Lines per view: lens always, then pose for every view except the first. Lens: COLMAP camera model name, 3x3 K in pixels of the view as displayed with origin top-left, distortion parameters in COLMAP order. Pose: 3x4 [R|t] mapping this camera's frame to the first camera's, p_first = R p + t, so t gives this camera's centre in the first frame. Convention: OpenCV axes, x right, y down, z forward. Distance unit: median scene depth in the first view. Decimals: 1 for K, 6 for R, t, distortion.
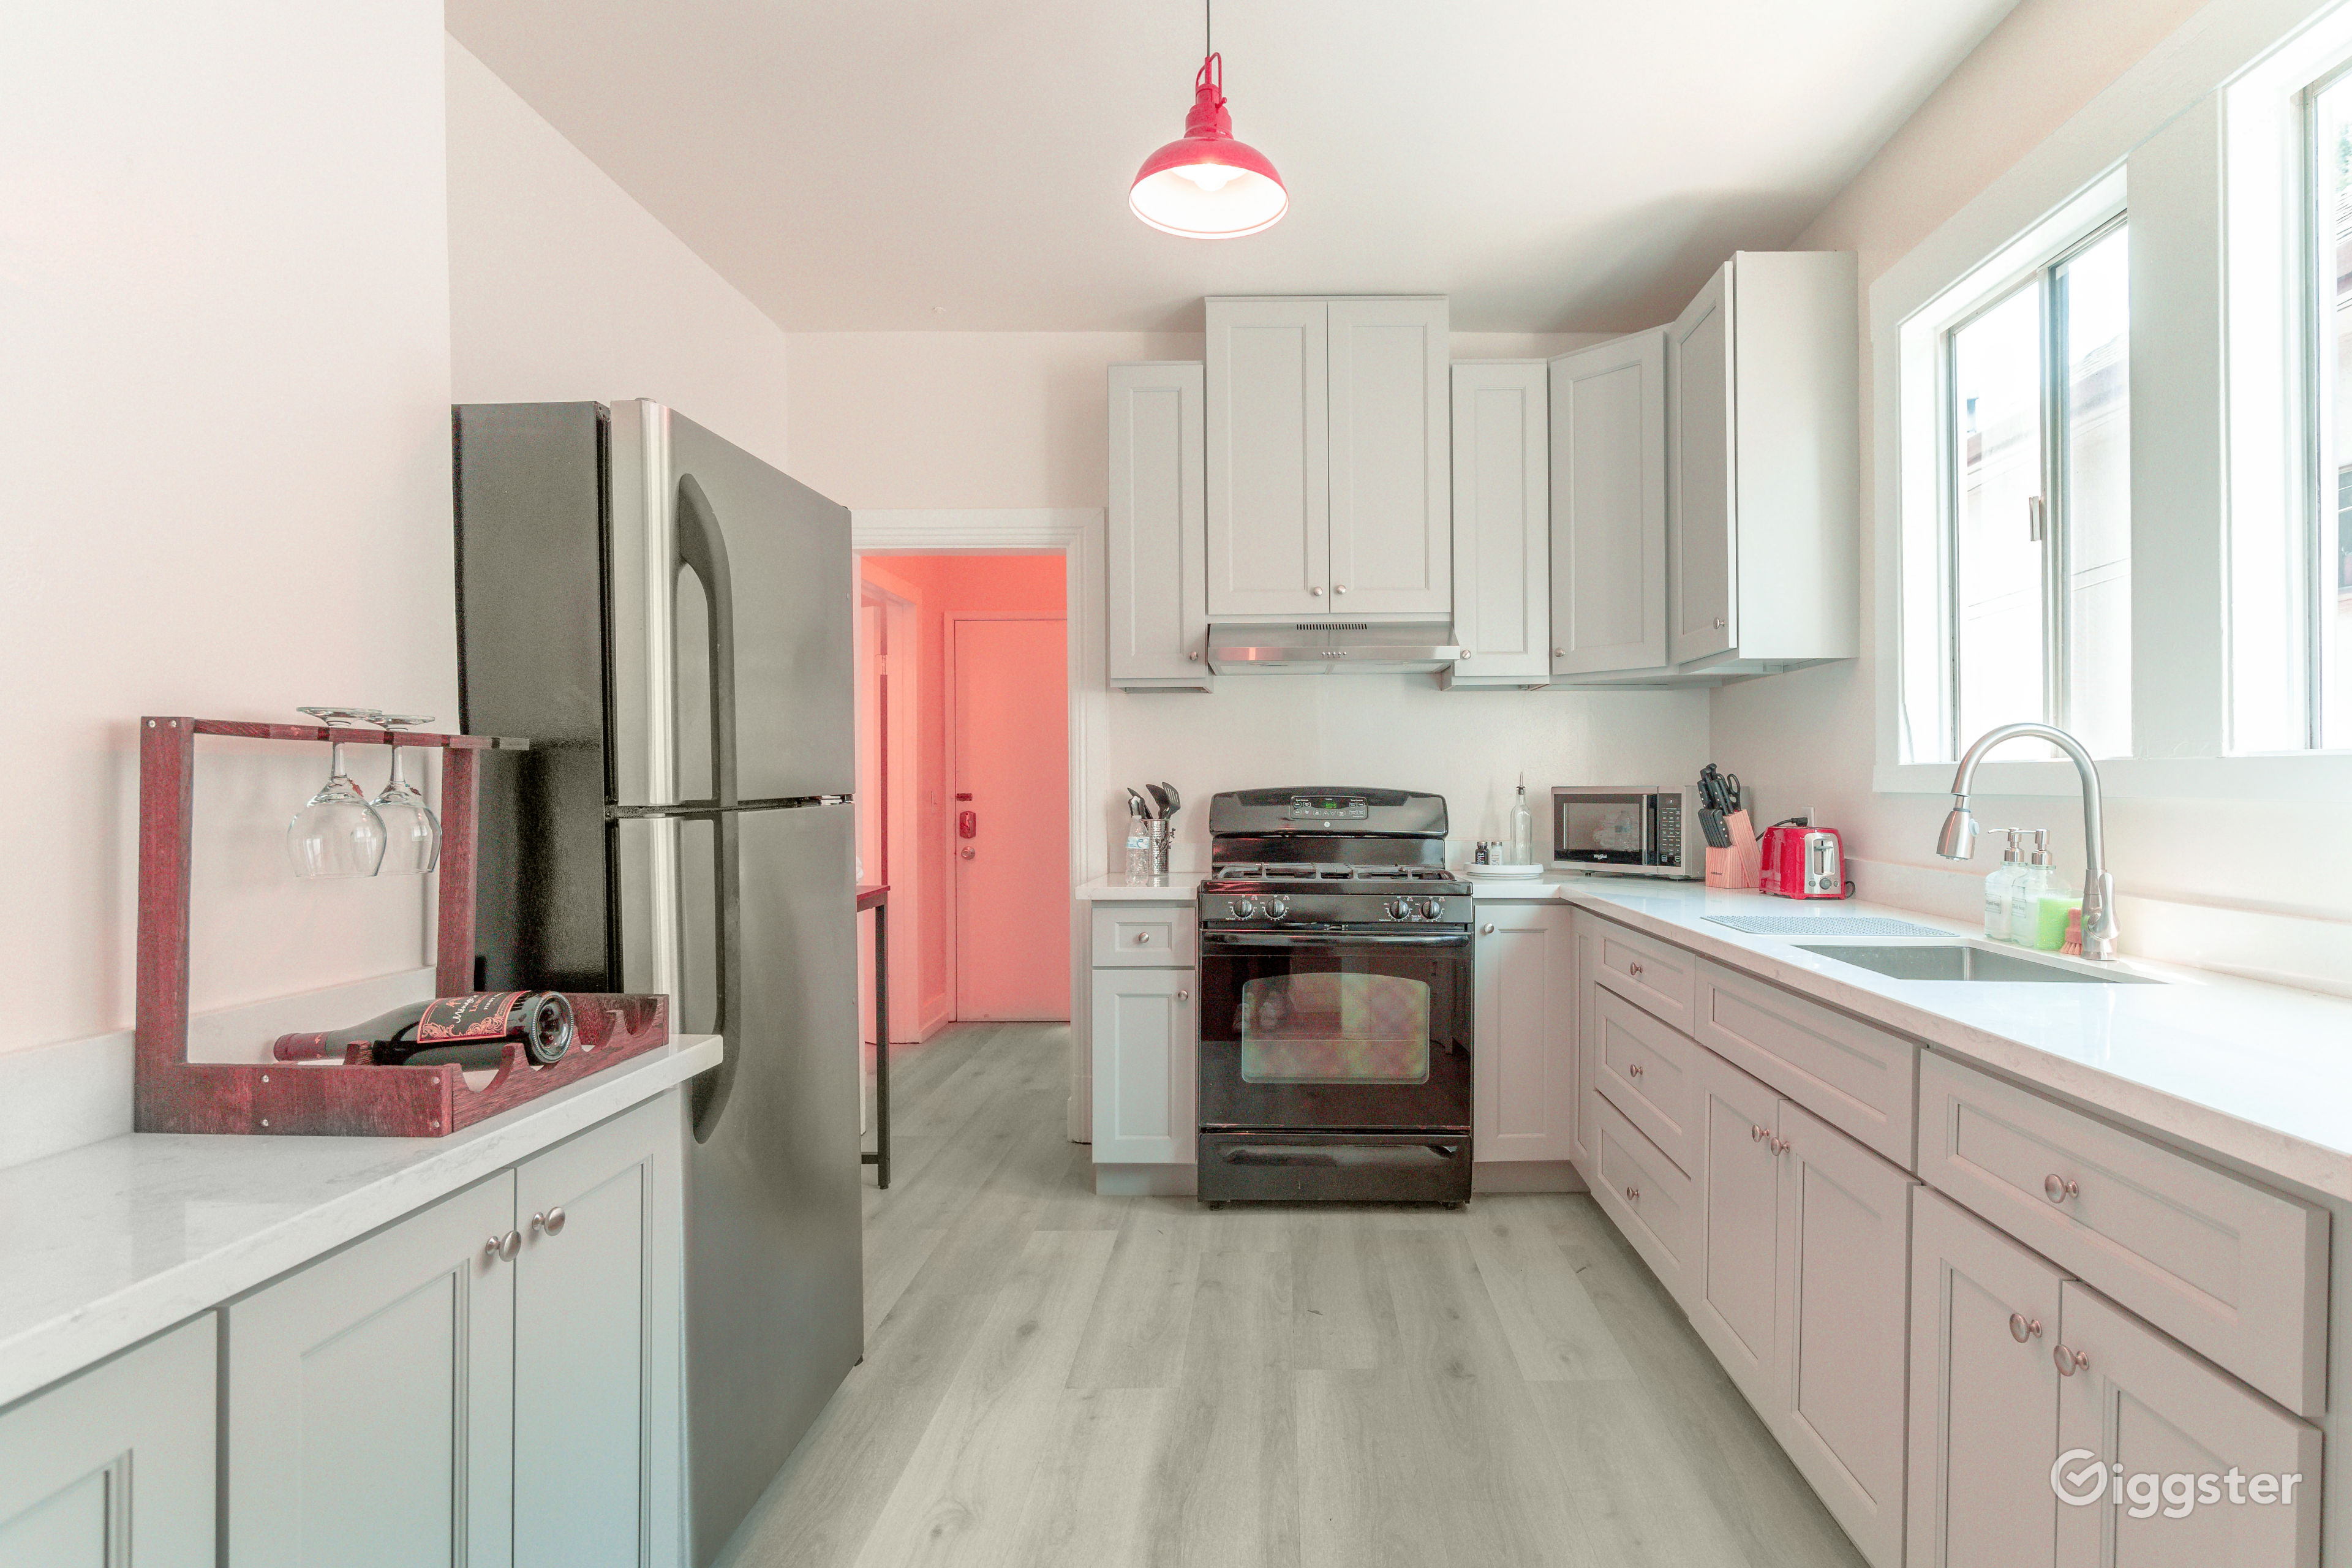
lens RADIAL K [[1110.5, 0, 1175.6], [0, 1110.5, 770.7], [0, 0, 1]] dist [-0.001504, 0.002524]
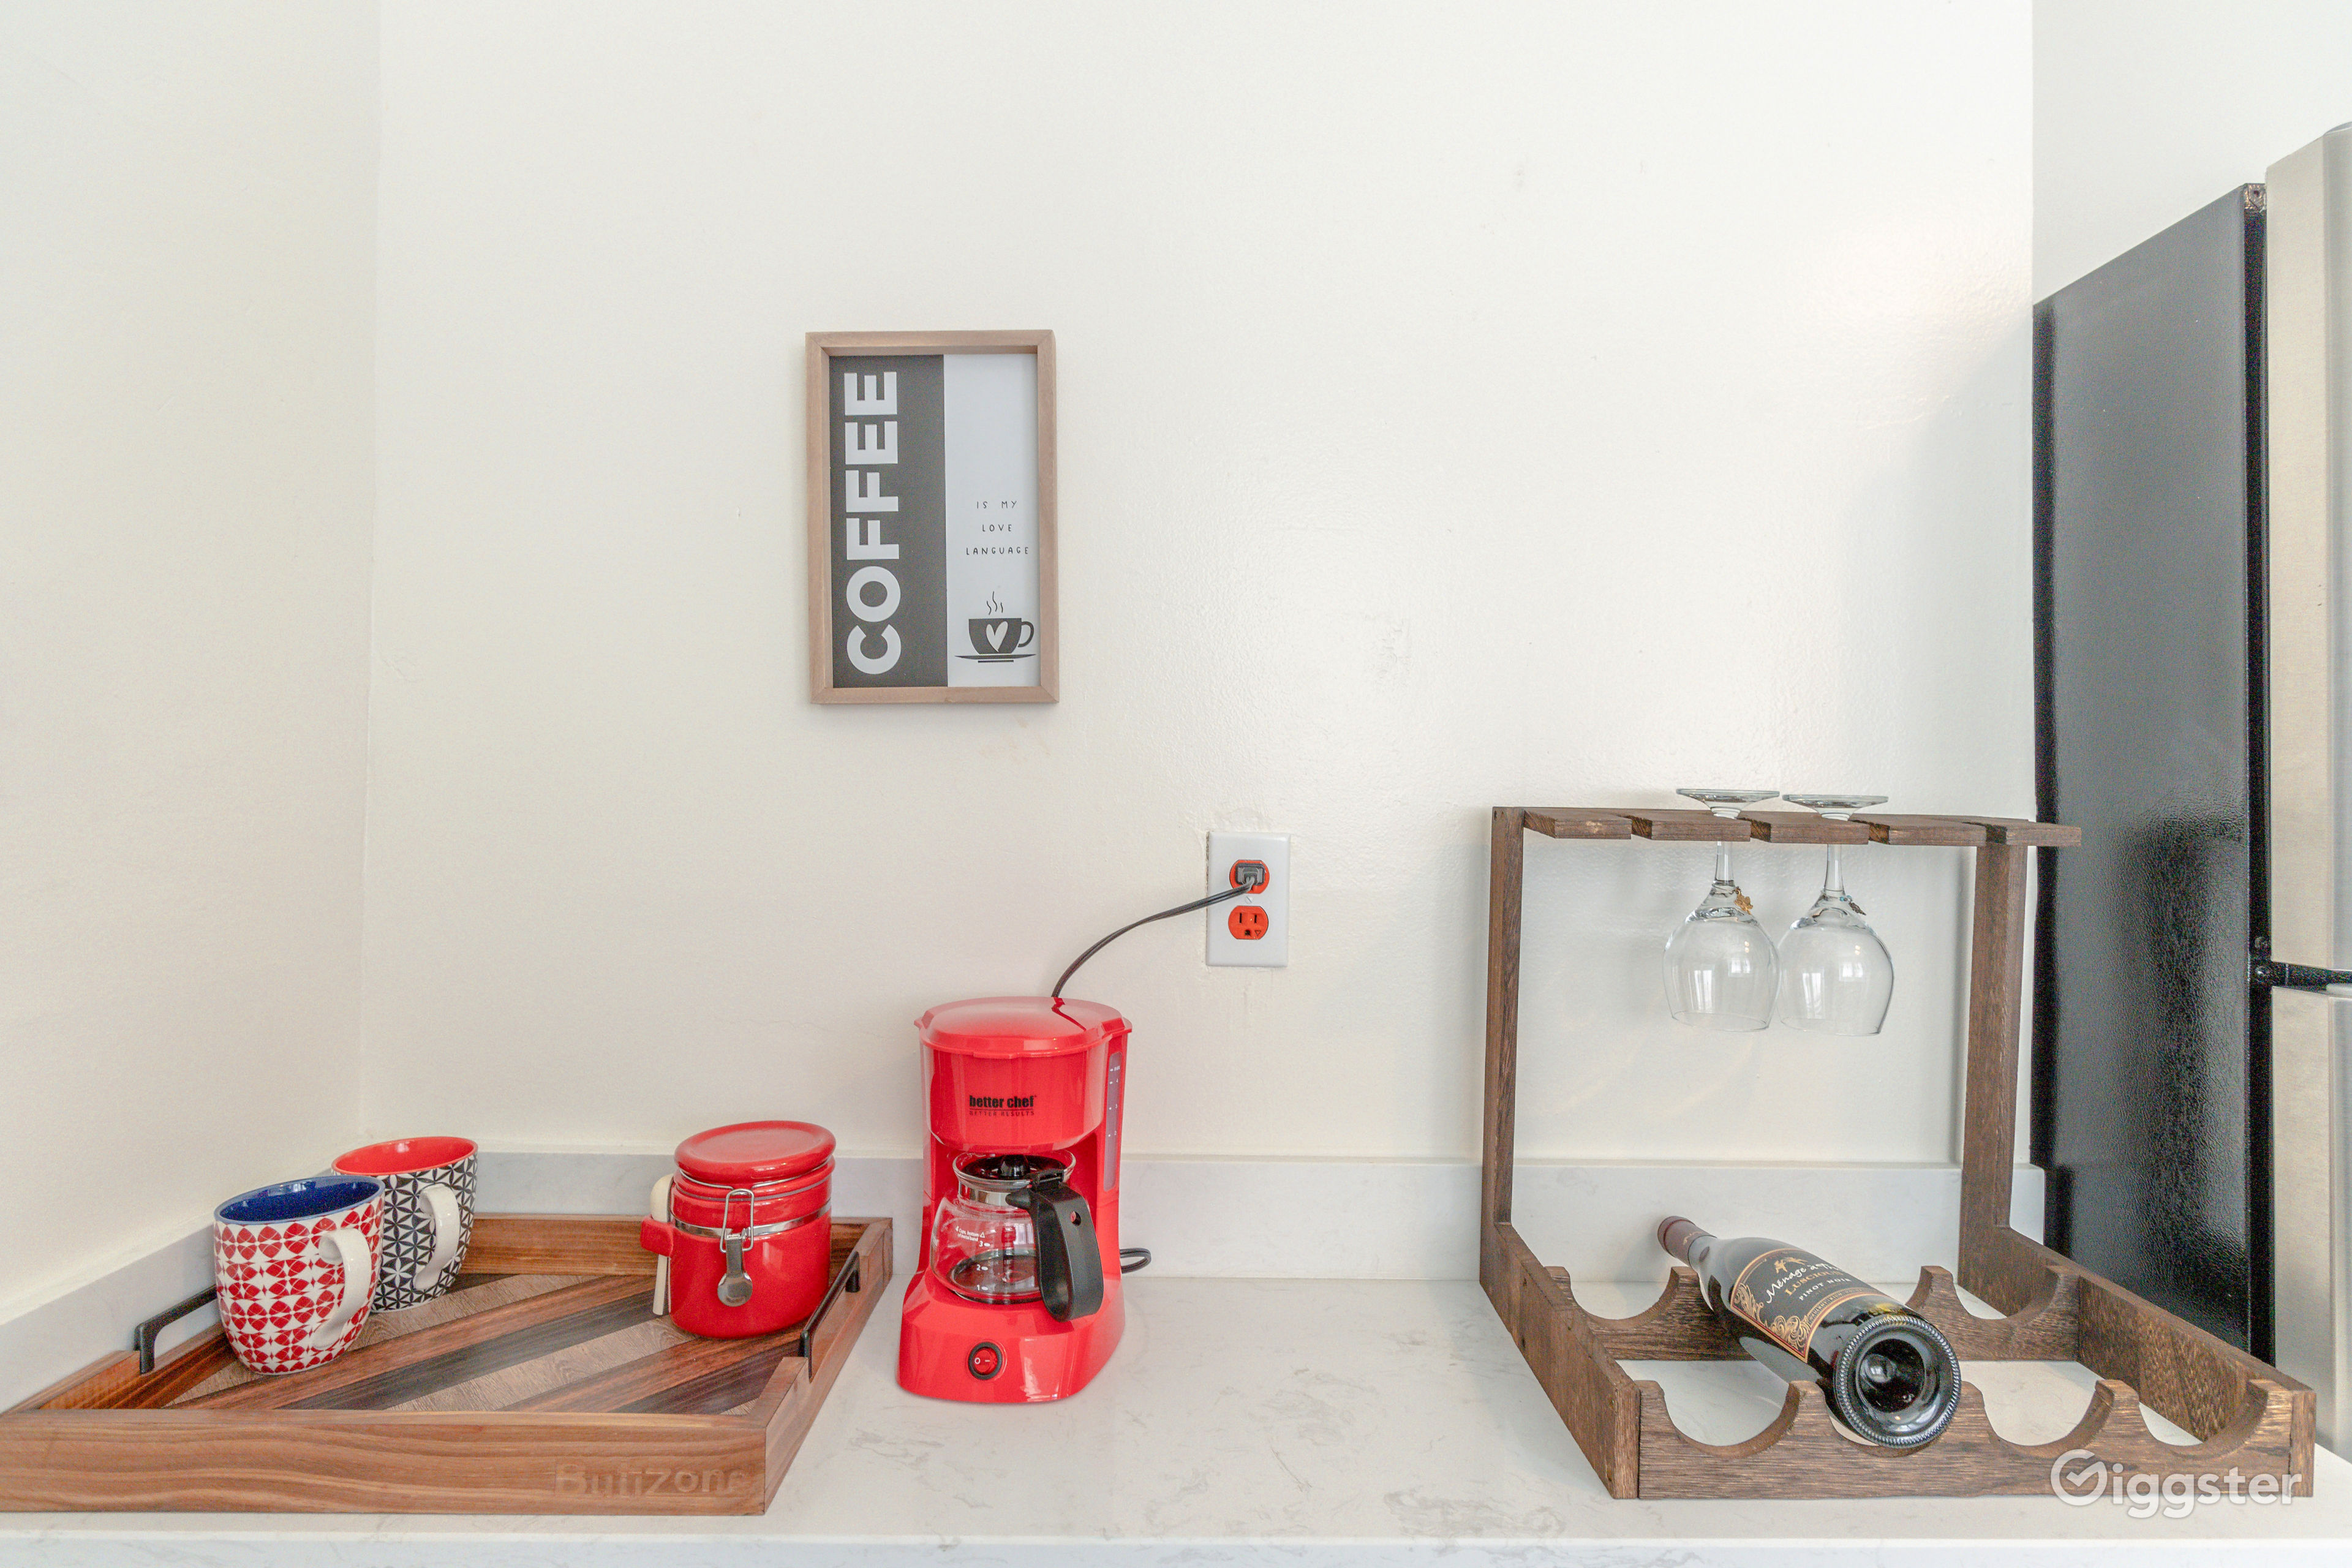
lens RADIAL K [[1193.2, 0, 1176.4], [0, 1193.2, 790.4], [0, 0, 1]] dist [-0.000449, 0.000347]
pose [[0.114836, -0.002286, -0.993382, -0.025249], [-0.008420, 0.999959, -0.003274, -0.055268], [0.993349, 0.008740, 0.114812, 0.620882]]
